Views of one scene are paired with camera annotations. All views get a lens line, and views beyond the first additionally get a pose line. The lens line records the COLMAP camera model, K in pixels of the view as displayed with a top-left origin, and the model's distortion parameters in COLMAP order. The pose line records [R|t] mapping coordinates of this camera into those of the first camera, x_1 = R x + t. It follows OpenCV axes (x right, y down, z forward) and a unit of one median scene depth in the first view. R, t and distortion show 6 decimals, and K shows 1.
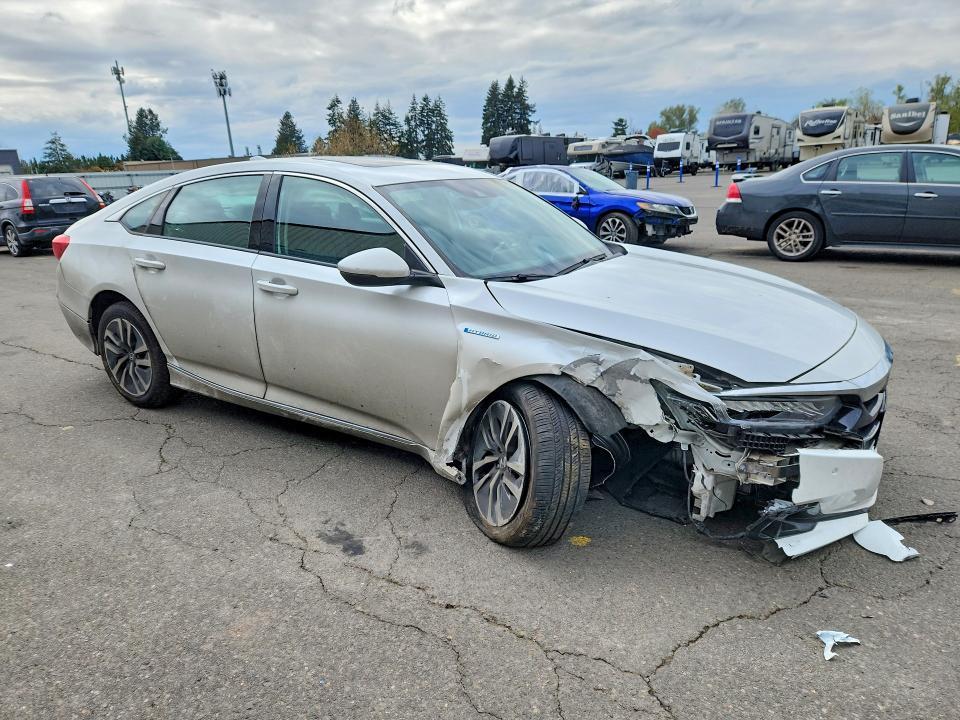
lens RADIAL K [[727.5, 0, 480.0], [0, 727.5, 360.0], [0, 0, 1]] dist [0.112501, -0.117417]
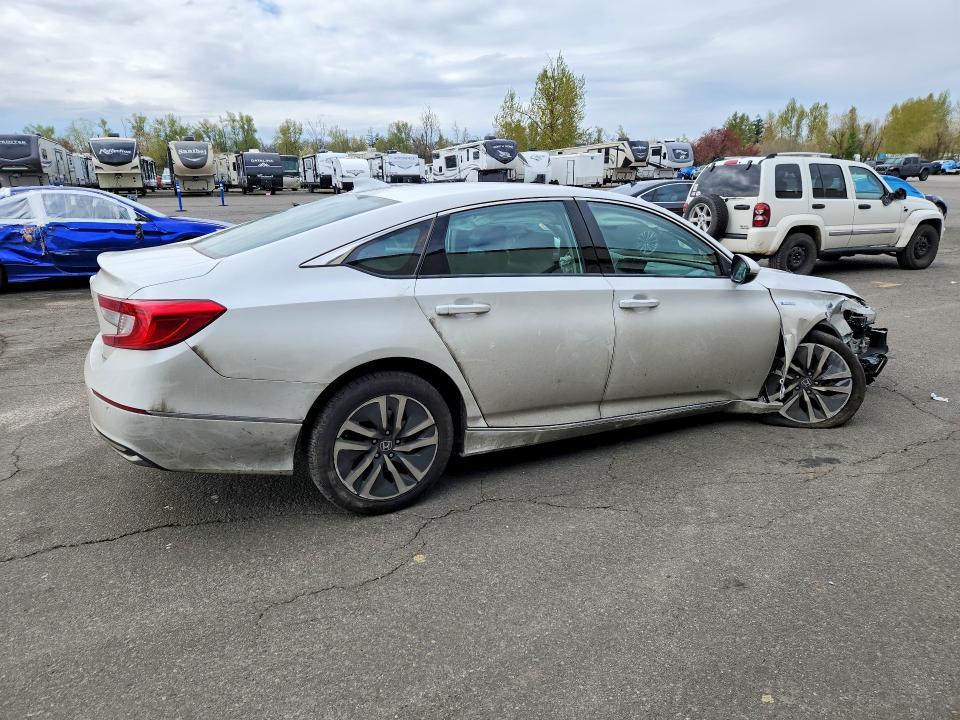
lens RADIAL K [[745.7, 0, 480.0], [0, 745.7, 360.0], [0, 0, 1]] dist [0.014184, 0.002438]
pose [[0.397048, -0.183395, 0.899288, -0.333221], [0.217545, 0.970715, 0.101912, -0.043740], [-0.891643, 0.155171, 0.425317, 0.183685]]
